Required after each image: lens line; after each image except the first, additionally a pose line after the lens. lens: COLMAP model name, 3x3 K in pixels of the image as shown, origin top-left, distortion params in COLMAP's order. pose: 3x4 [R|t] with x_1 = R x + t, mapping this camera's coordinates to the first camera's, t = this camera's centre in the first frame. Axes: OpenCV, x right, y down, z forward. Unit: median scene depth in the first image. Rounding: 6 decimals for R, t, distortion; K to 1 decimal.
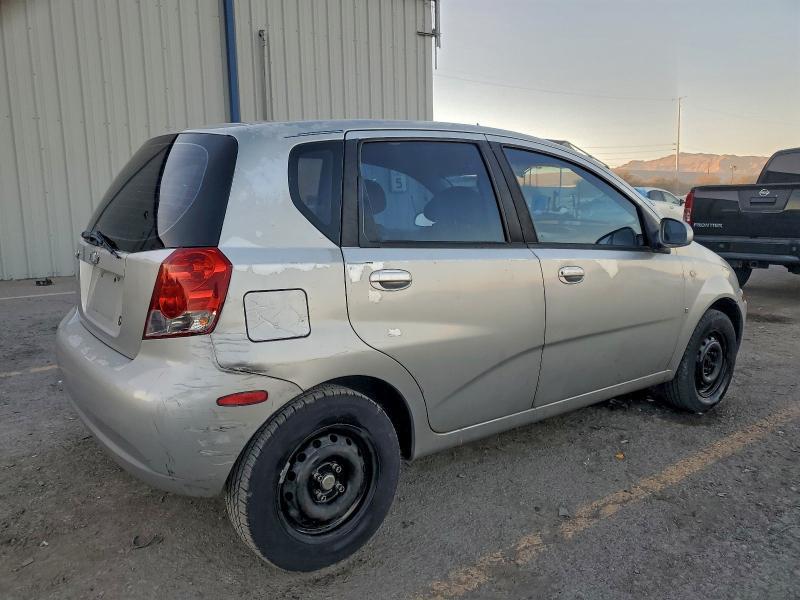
lens RADIAL K [[632.1, 0, 399.0], [0, 632.1, 300.3], [0, 0, 1]] dist [-0.002821, 0.014975]
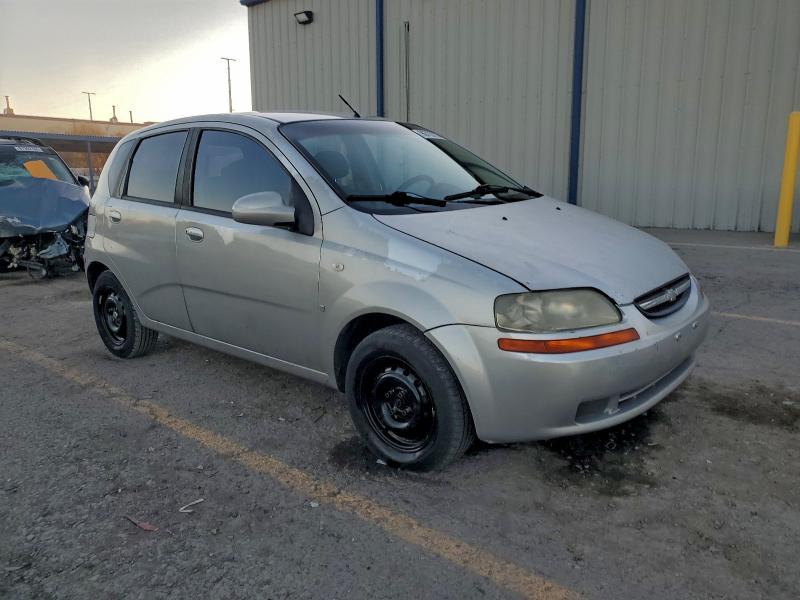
lens RADIAL K [[632.1, 0, 397.7], [0, 632.1, 296.3], [0, 0, 1]] dist [-0.002821, 0.014975]
pose [[0.196648, 0.205212, -0.958758, 1.532815], [-0.145003, 0.973186, 0.178559, -0.197444], [0.969693, 0.103910, 0.221131, 1.108587]]
